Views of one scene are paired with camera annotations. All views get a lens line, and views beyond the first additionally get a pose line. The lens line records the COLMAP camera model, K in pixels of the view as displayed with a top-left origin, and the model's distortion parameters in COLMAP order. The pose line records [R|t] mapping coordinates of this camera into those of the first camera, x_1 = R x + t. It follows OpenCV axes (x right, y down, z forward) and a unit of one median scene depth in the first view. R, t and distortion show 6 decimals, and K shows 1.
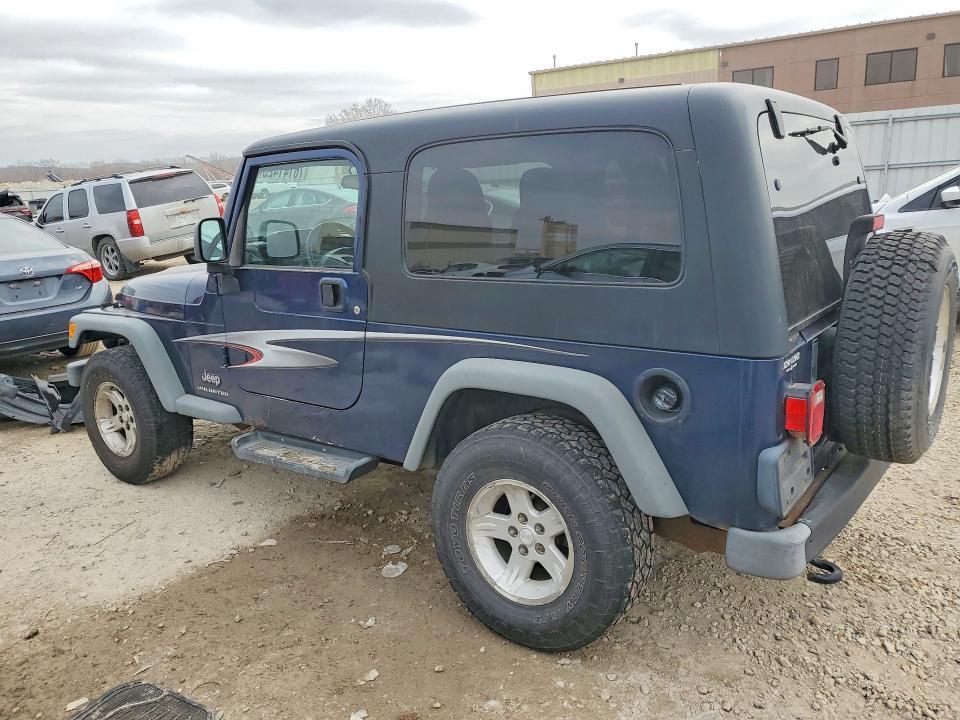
lens RADIAL K [[712.7, 0, 464.4], [0, 712.7, 356.6], [0, 0, 1]] dist [0.032965, -0.004799]
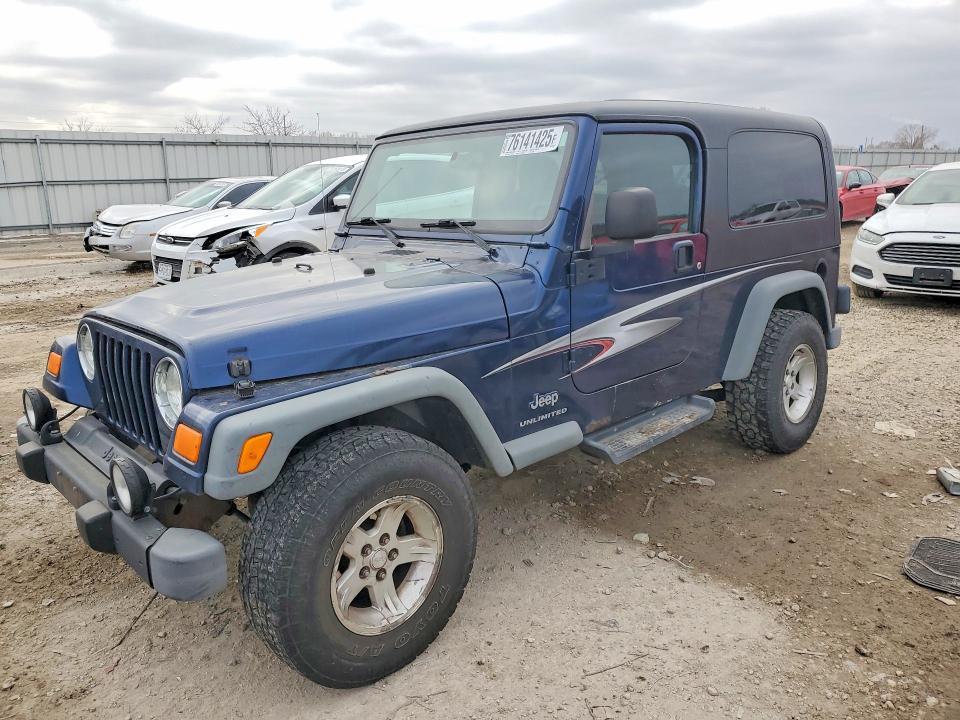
lens RADIAL K [[712.7, 0, 464.4], [0, 712.7, 356.6], [0, 0, 1]] dist [0.032965, -0.004799]
pose [[0.201527, -0.198977, 0.959060, -1.192258], [0.240694, 0.959185, 0.148426, -0.163163], [-0.949449, 0.200928, 0.241194, 0.965353]]
